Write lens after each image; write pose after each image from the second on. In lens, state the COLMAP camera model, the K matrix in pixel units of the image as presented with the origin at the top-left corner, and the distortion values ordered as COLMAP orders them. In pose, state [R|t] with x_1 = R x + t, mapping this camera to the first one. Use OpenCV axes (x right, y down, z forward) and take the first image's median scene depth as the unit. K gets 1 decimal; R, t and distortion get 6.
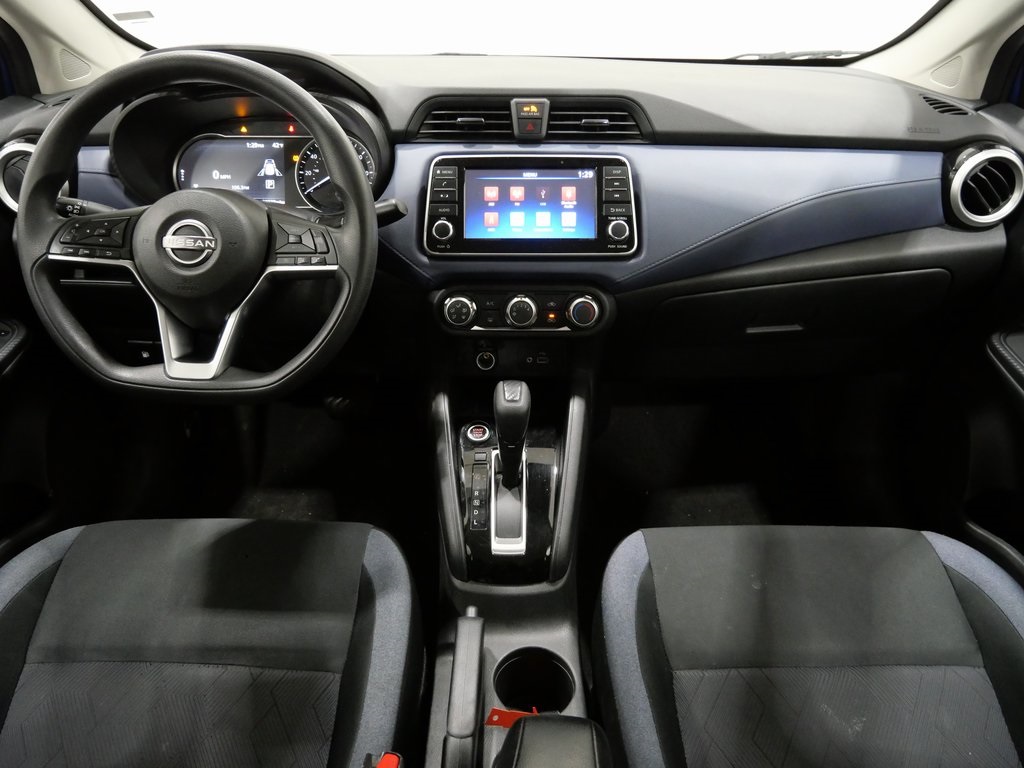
lens RADIAL K [[713.0, 0, 514.8], [0, 713.0, 378.8], [0, 0, 1]] dist [-0.047733, 0.018920]
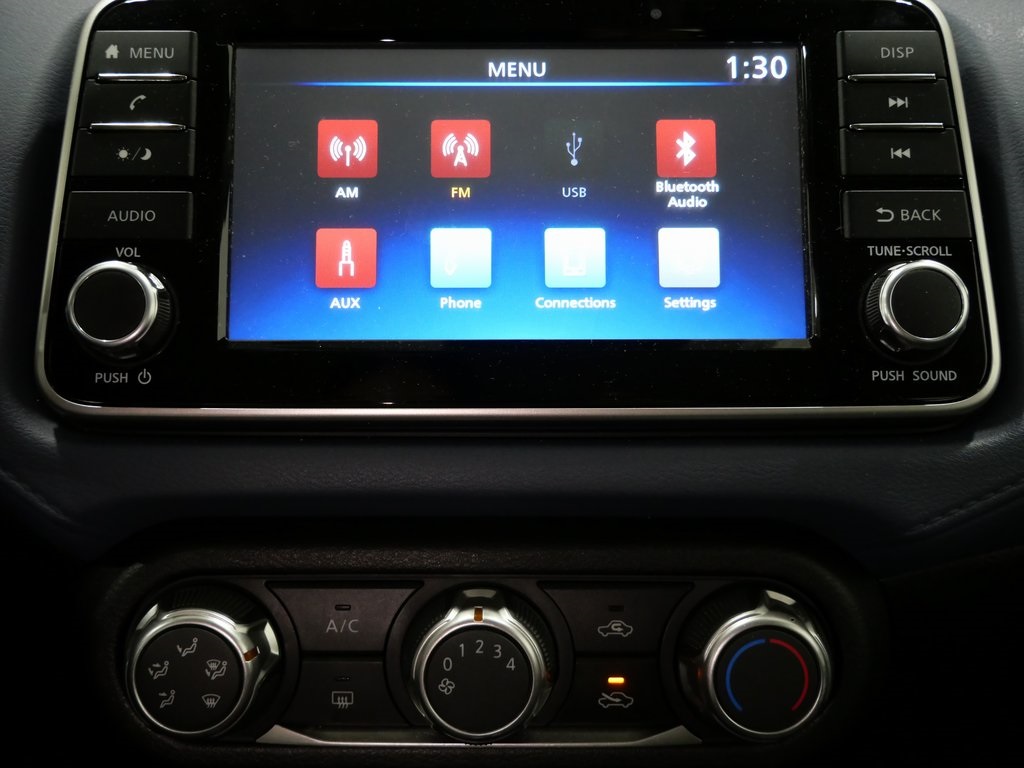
lens RADIAL K [[1017.4, 0, 513.0], [0, 1017.4, 386.9], [0, 0, 1]] dist [0.028138, 0.000000]
pose [[0.999994, -0.002155, 0.002794, 0.019110], [0.002556, 0.988325, -0.152341, -0.134562], [-0.002433, 0.152347, 0.988324, 0.687057]]
